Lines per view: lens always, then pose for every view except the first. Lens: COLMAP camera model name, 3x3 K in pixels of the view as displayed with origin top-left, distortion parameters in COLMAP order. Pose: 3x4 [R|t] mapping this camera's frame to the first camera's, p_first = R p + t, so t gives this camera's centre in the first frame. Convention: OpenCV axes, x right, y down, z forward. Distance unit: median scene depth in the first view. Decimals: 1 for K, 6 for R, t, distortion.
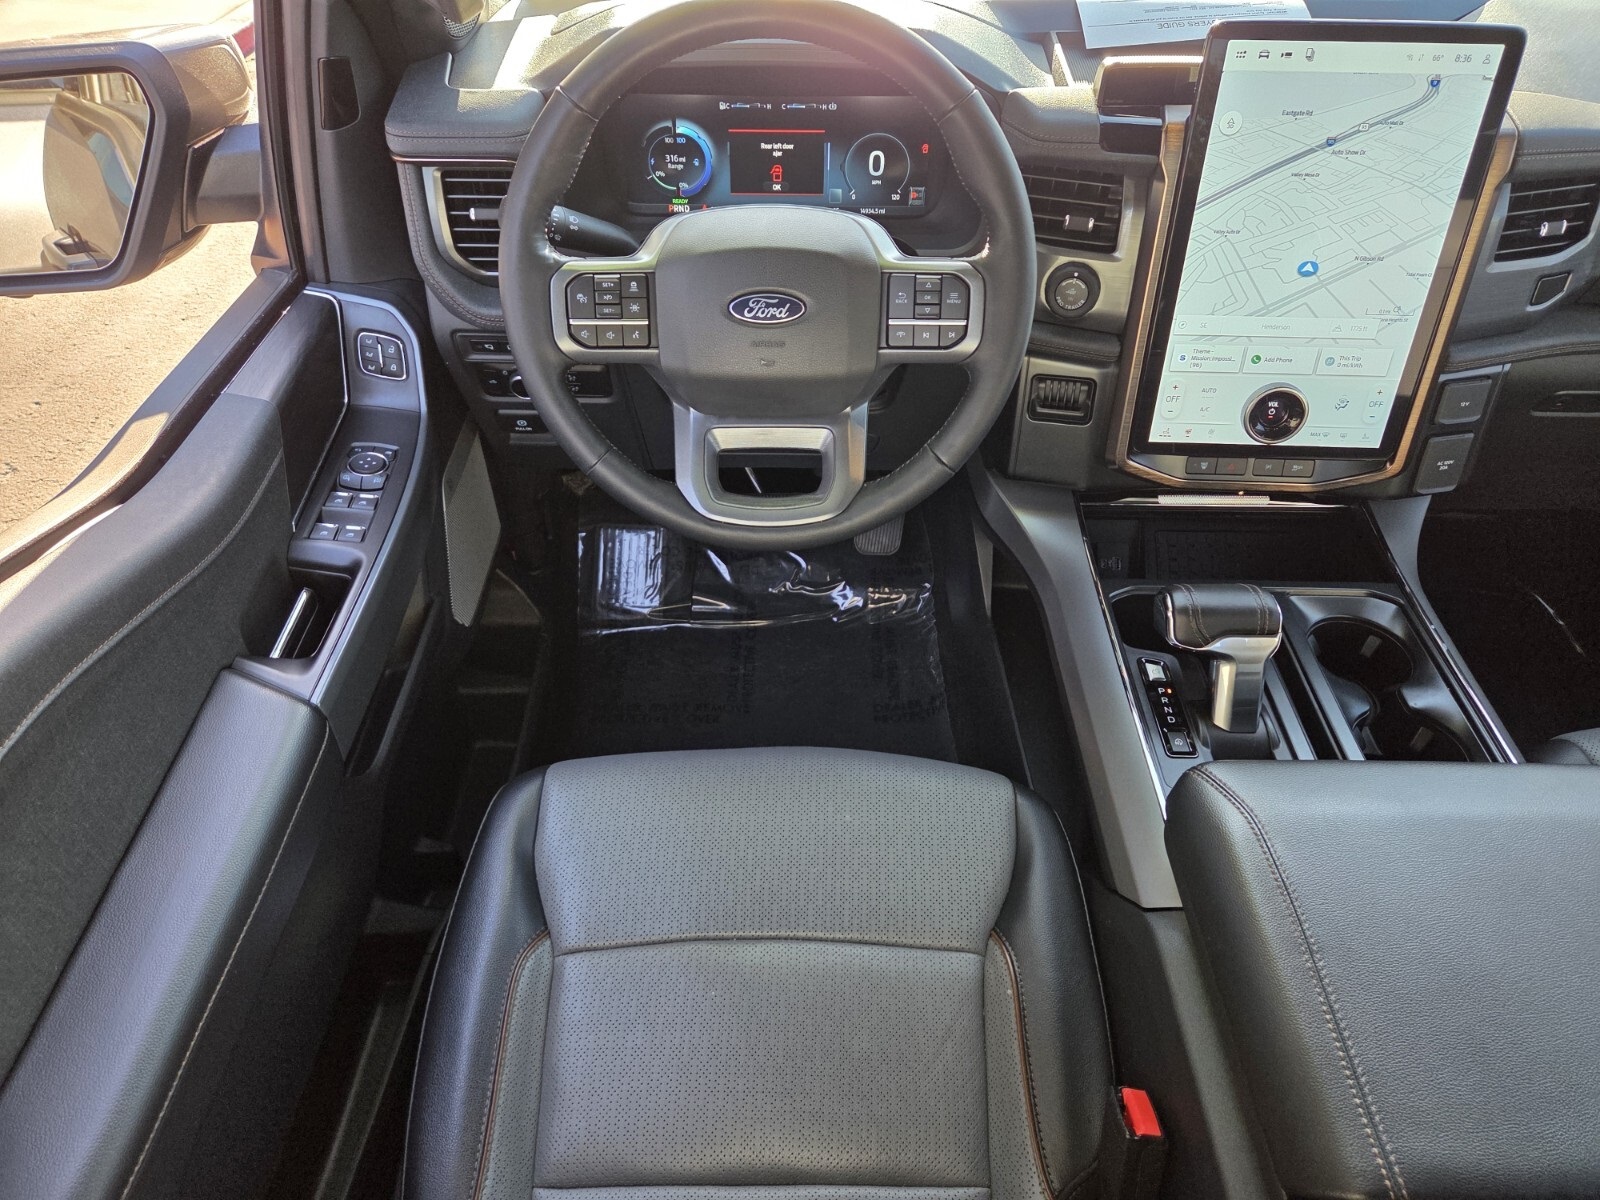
lens RADIAL K [[1060.5, 0, 800.0], [0, 1060.5, 600.0], [0, 0, 1]] dist [0.068613, -0.050795]
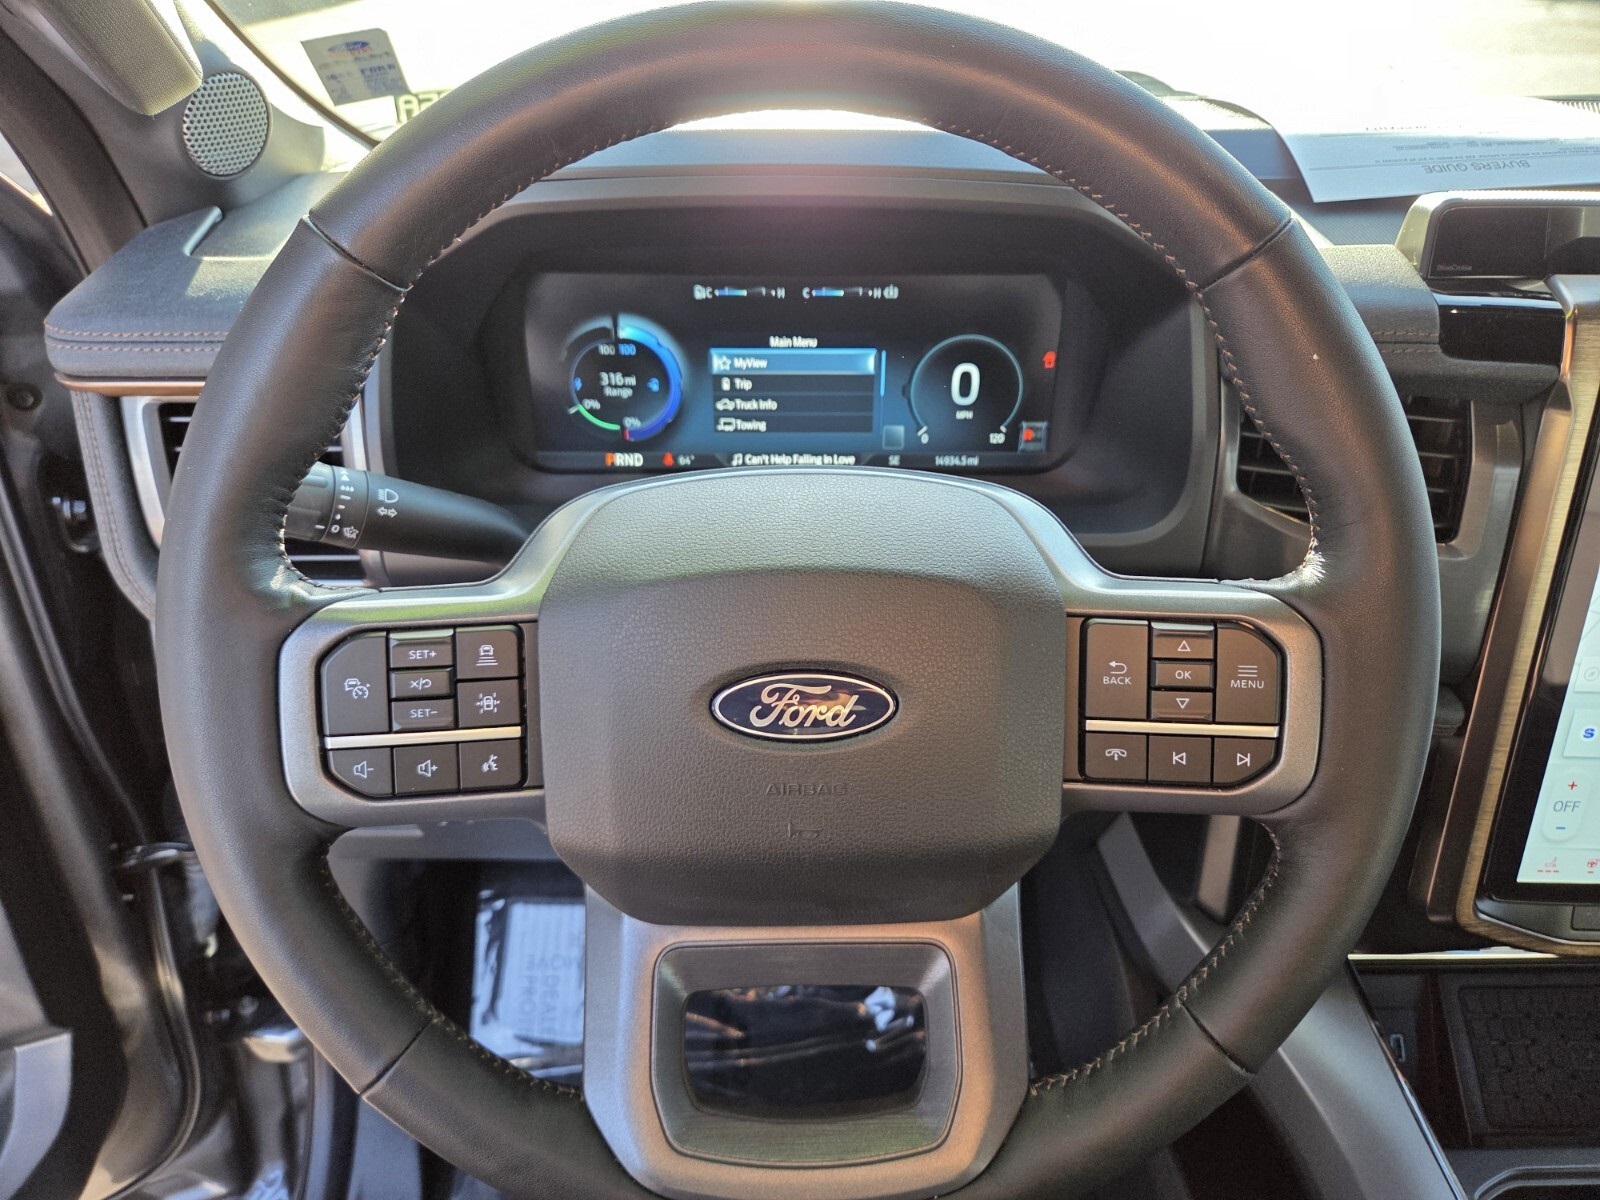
lens RADIAL K [[1060.5, 0, 800.0], [0, 1060.5, 600.0], [0, 0, 1]] dist [0.068613, -0.050795]
pose [[0.999687, -0.010884, 0.022546, -0.037115], [0.014999, 0.981420, -0.191286, -0.211178], [-0.020045, 0.191564, 0.981275, 0.525897]]
